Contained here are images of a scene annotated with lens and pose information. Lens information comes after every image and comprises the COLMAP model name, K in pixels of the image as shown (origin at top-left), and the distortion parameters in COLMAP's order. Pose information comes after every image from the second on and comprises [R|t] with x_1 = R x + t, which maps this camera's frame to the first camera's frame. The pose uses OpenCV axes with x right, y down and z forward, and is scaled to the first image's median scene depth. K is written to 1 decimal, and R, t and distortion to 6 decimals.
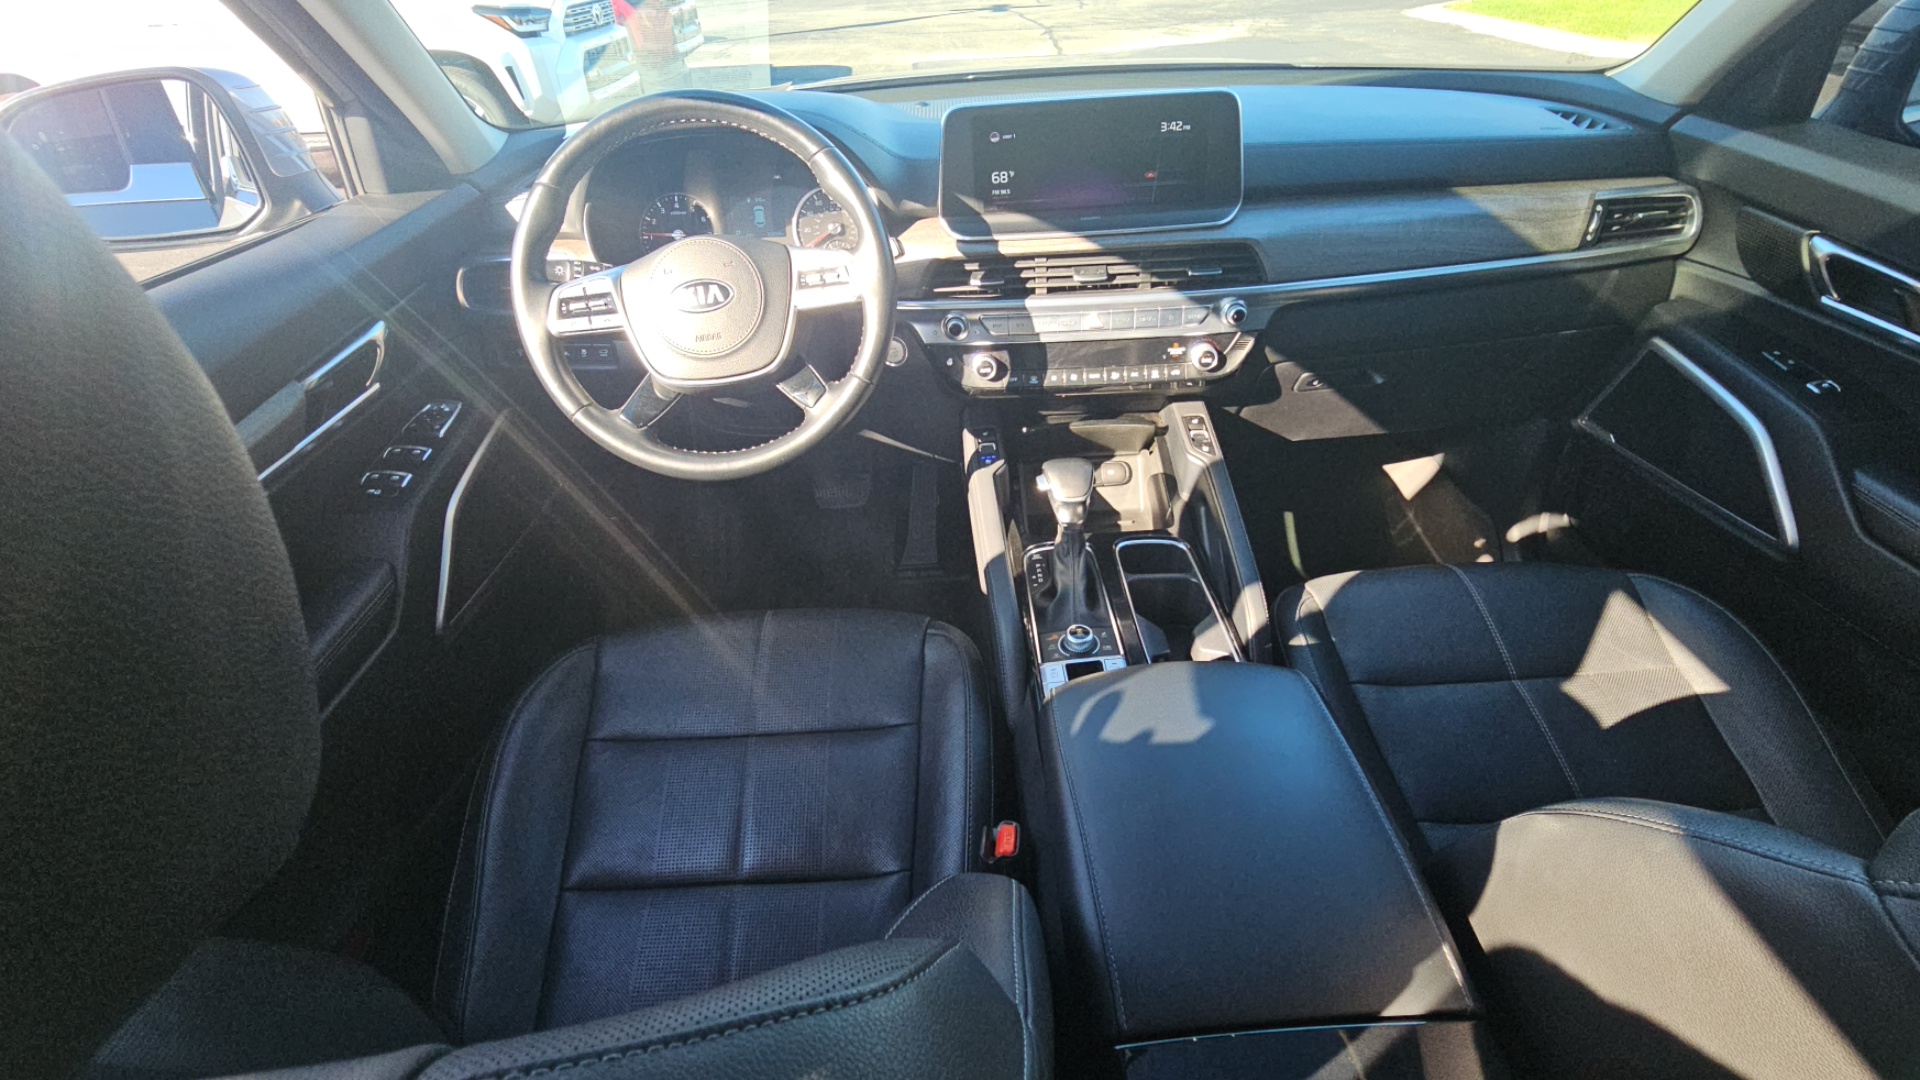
lens RADIAL K [[847.1, 0, 983.0], [0, 847.1, 539.4], [0, 0, 1]] dist [0.000469, -0.000214]
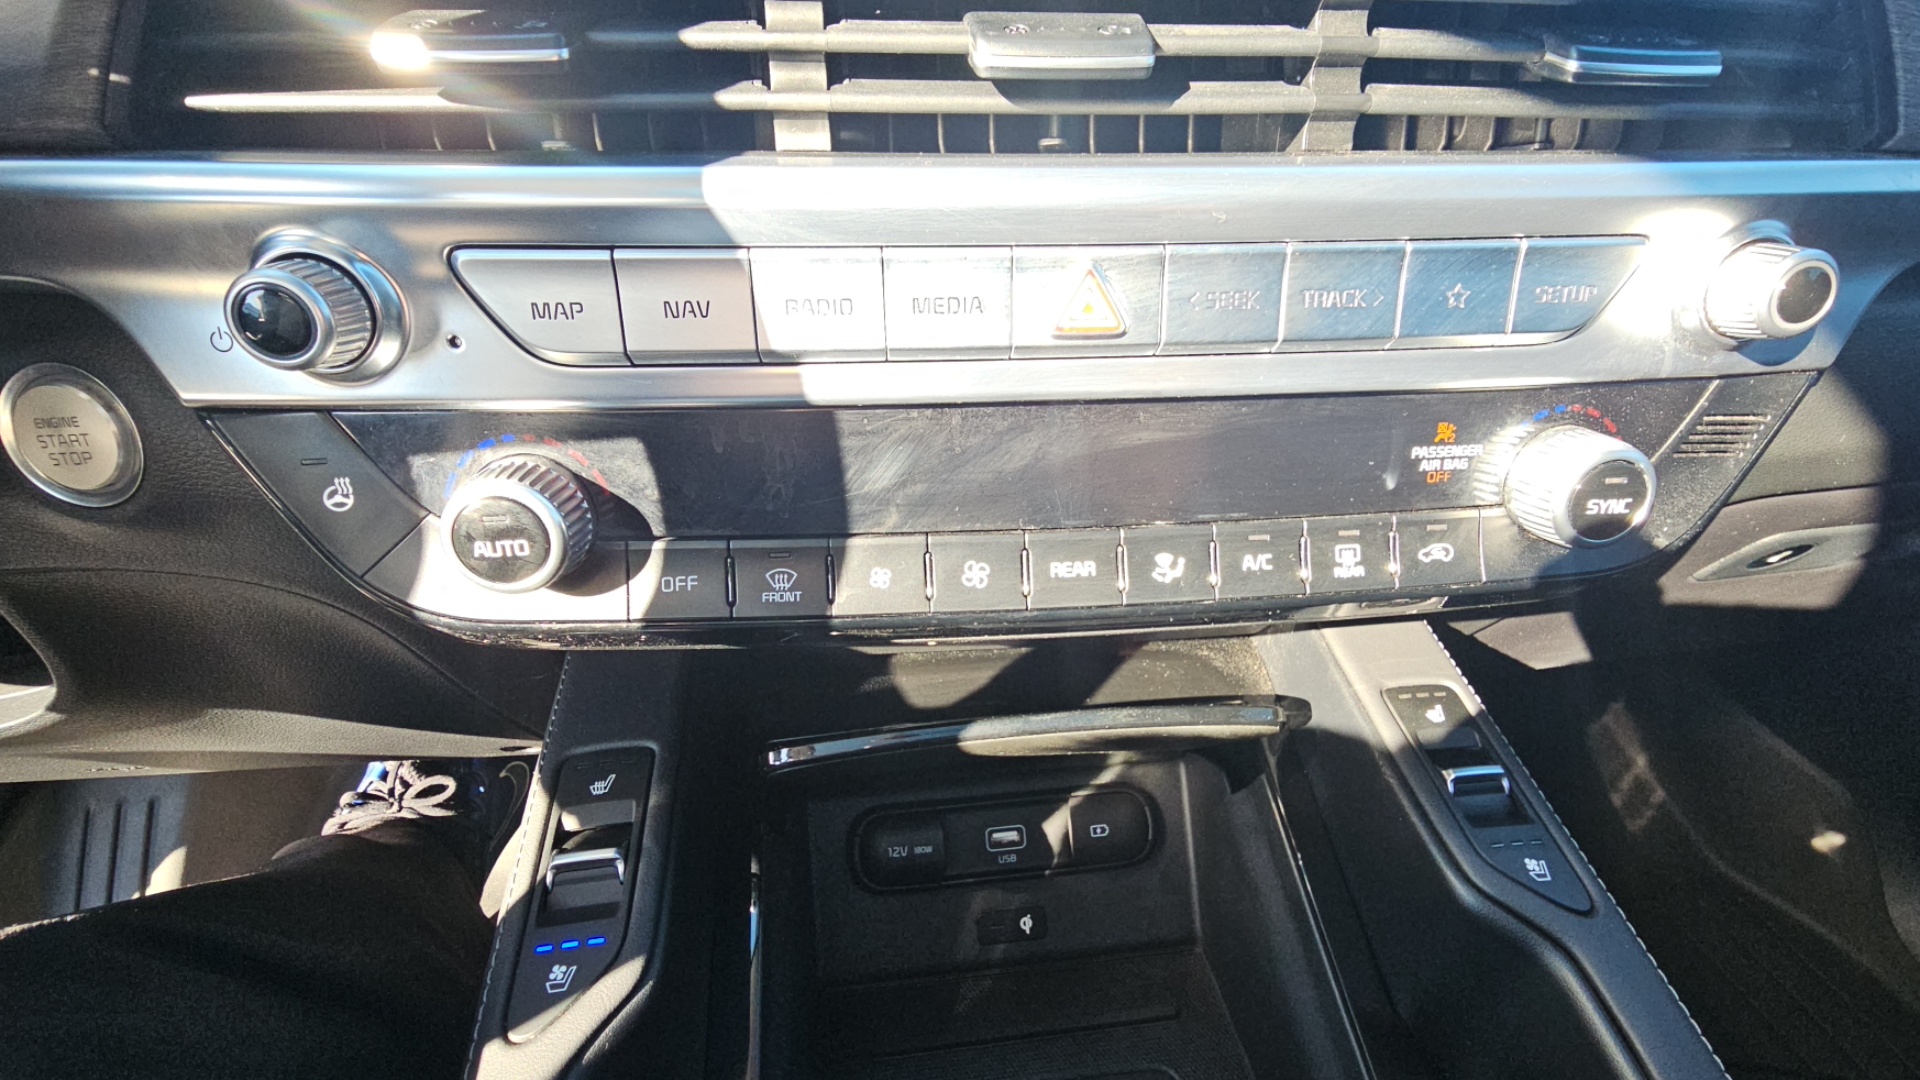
lens RADIAL K [[862.1, 0, 981.3], [0, 862.1, 543.3], [0, 0, 1]] dist [0.007725, -0.007026]
pose [[0.994138, 0.004517, 0.108025, 0.089503], [0.003392, 0.997332, -0.072922, -0.192549], [-0.108067, 0.072861, 0.991470, 0.828199]]
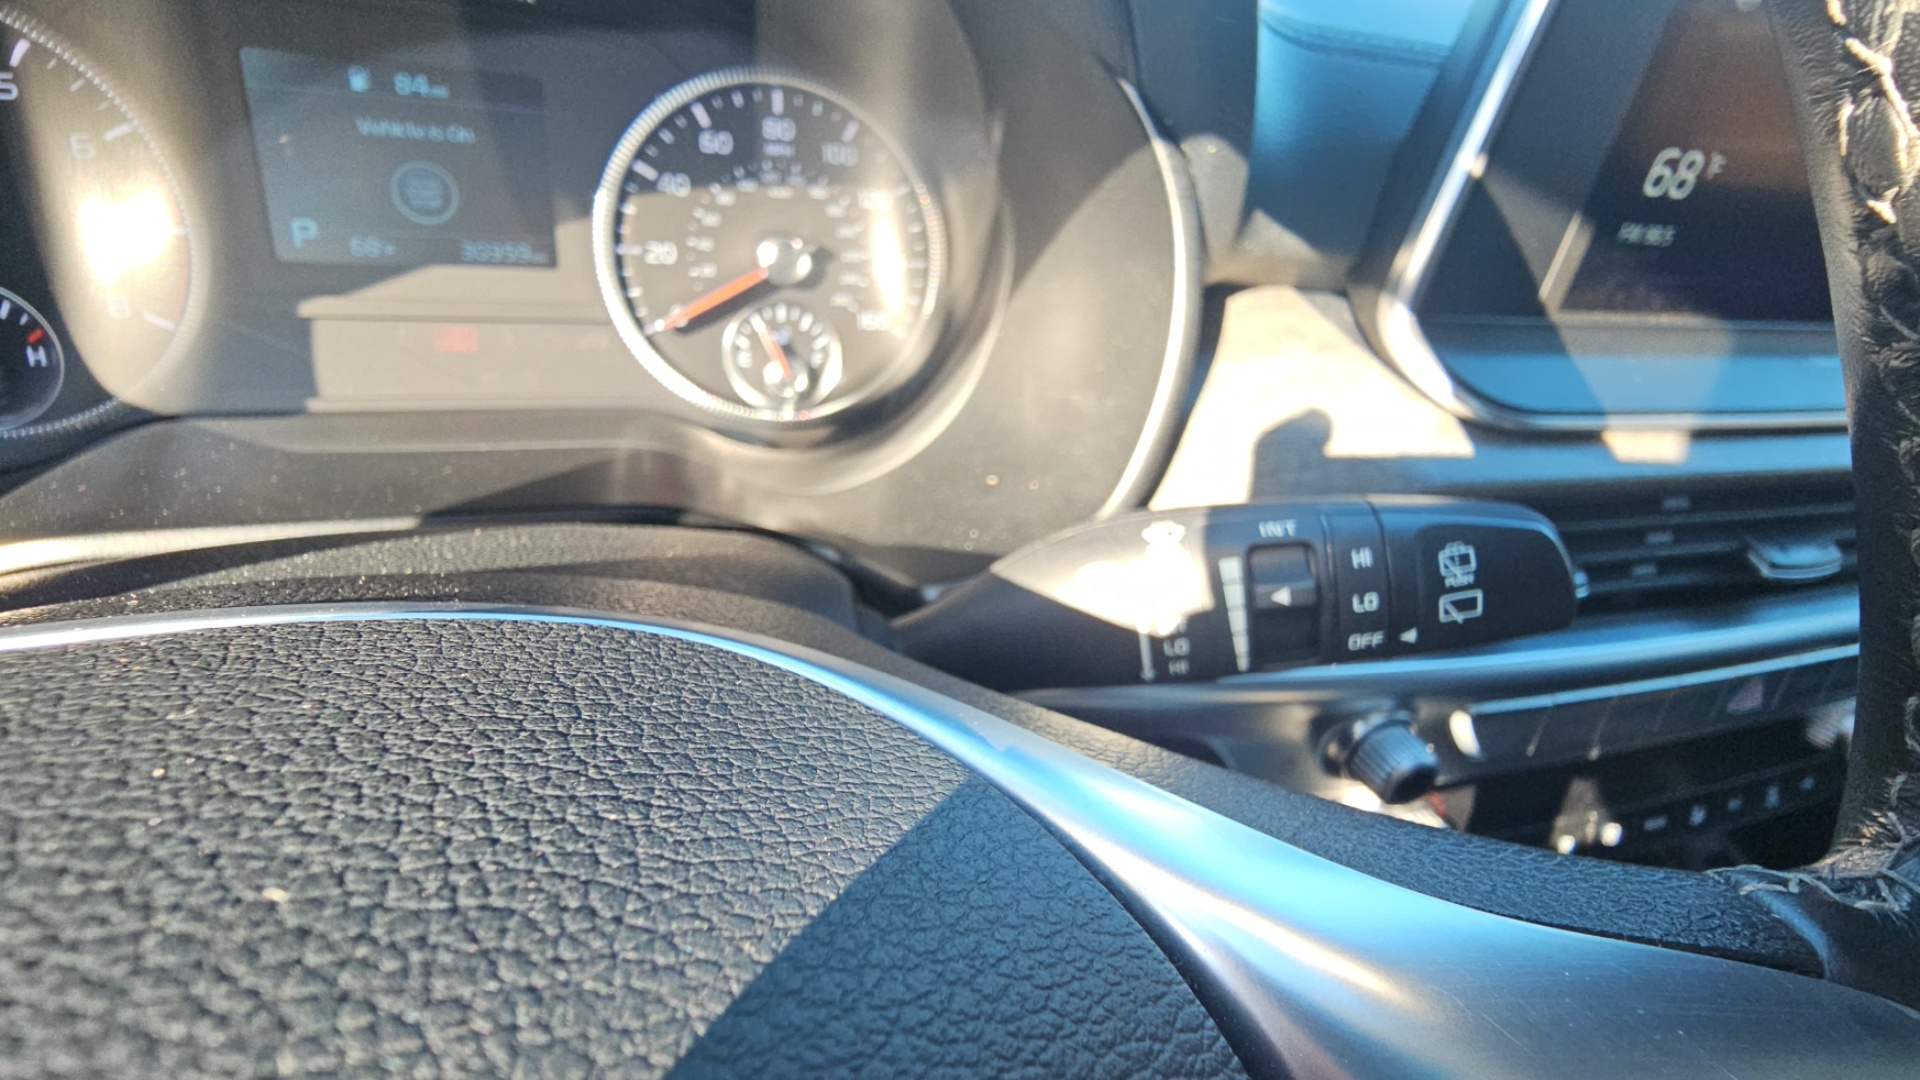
lens RADIAL K [[875.4, 0, 978.5], [0, 875.4, 540.4], [0, 0, 1]] dist [0.012311, -0.015407]
pose [[0.933507, -0.018241, 0.358096, -0.238043], [-0.002196, 0.998396, 0.056582, -0.334135], [-0.358554, -0.053606, 0.931969, 0.823790]]
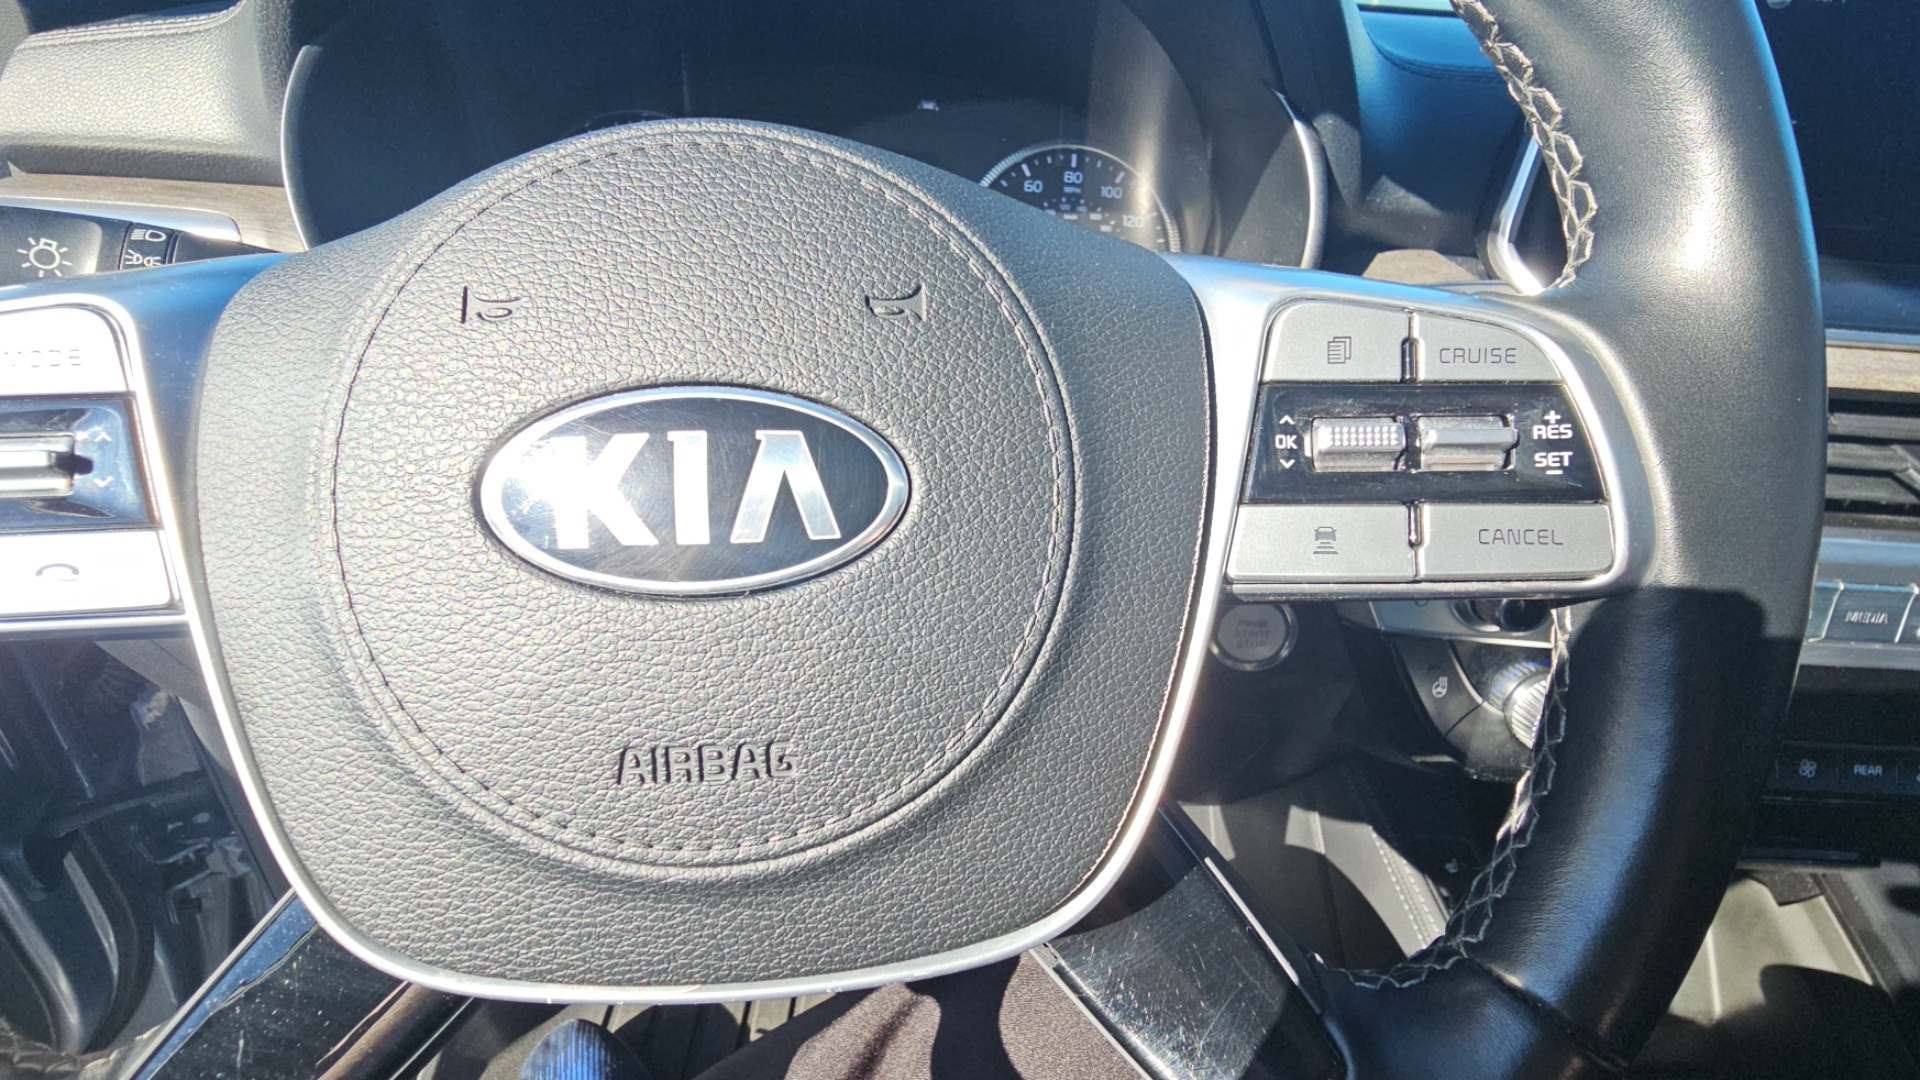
lens RADIAL K [[861.2, 0, 980.9], [0, 861.2, 541.7], [0, 0, 1]] dist [0.009826, -0.010862]
pose [[0.994345, 0.096532, 0.044259, -0.241817], [-0.091546, 0.990414, -0.103437, -0.224683], [-0.053819, 0.098800, 0.993651, 0.712822]]
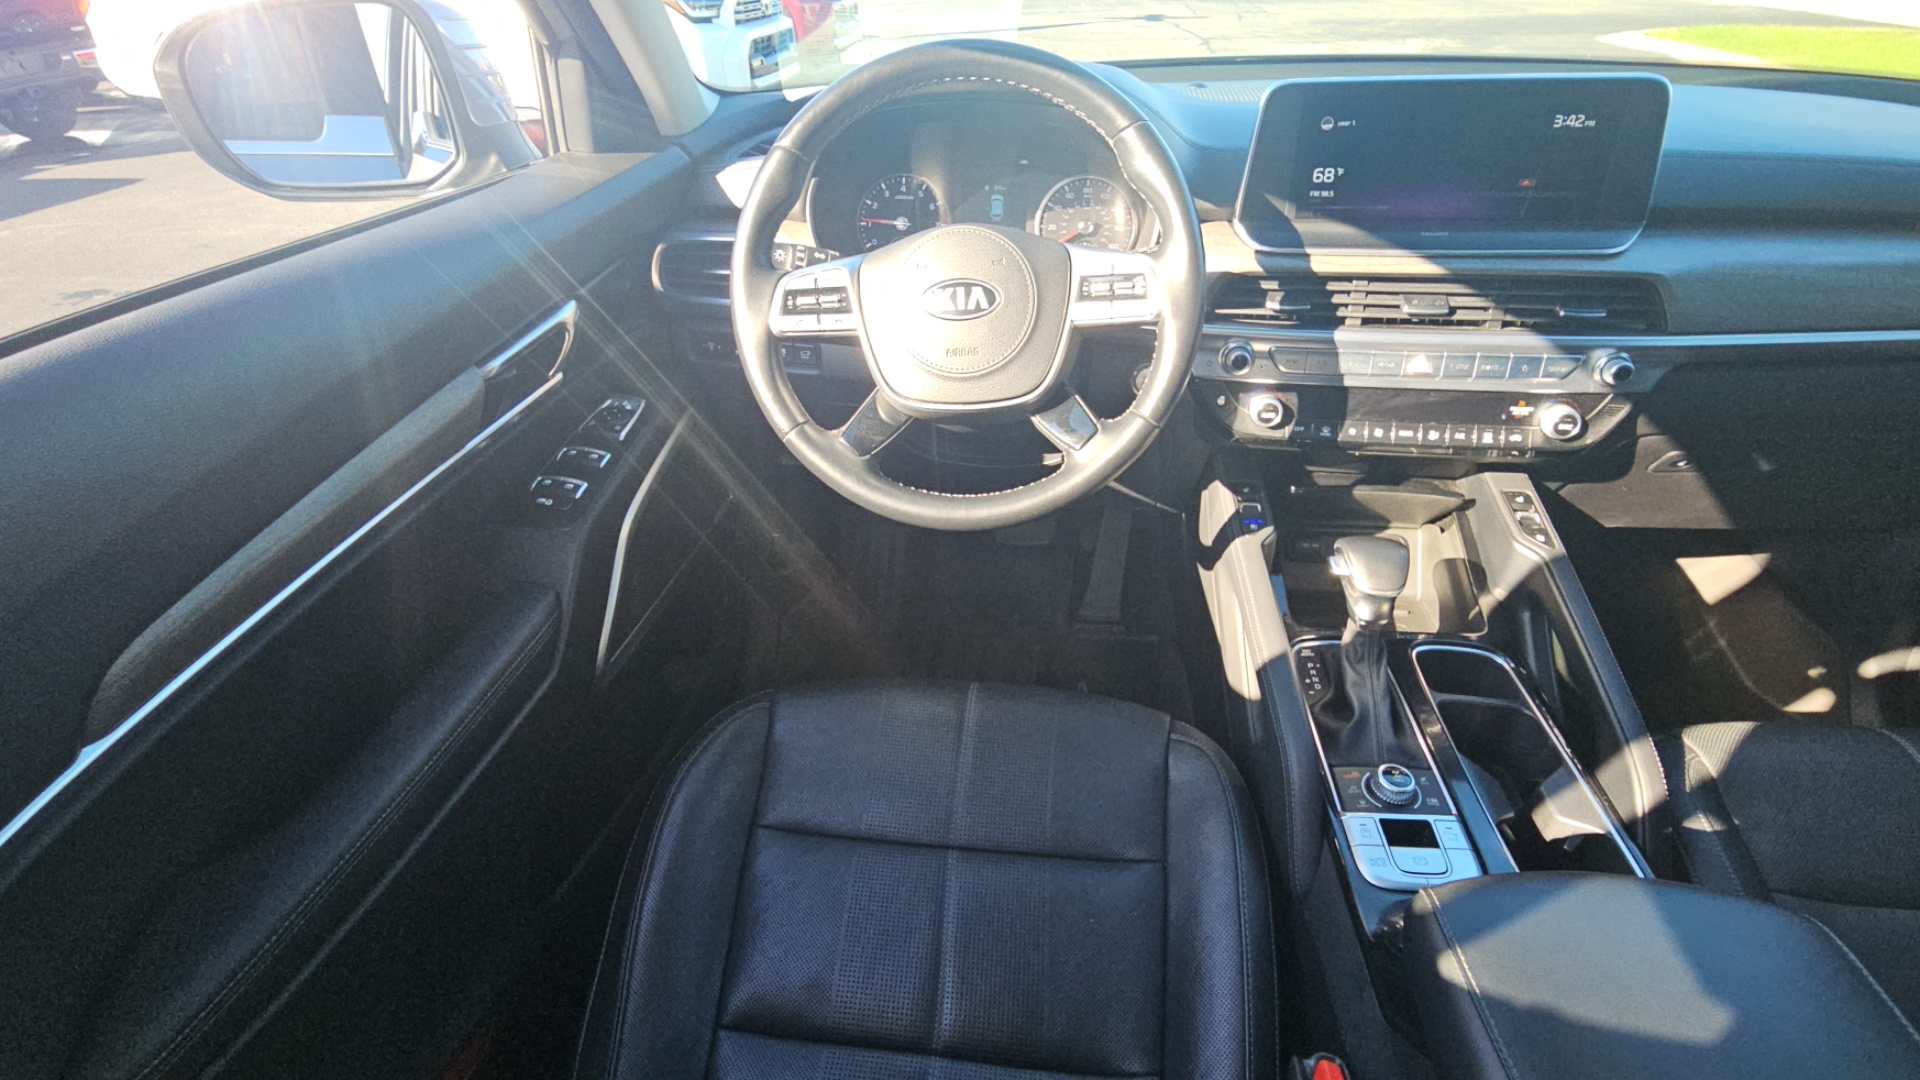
lens RADIAL K [[852.1, 0, 985.8], [0, 852.1, 541.2], [0, 0, 1]] dist [0.008615, -0.007018]
pose [[0.989225, 0.101904, -0.105112, -0.169639], [-0.102875, 0.994687, -0.003841, -0.052131], [0.104162, 0.014613, 0.994453, 0.178895]]
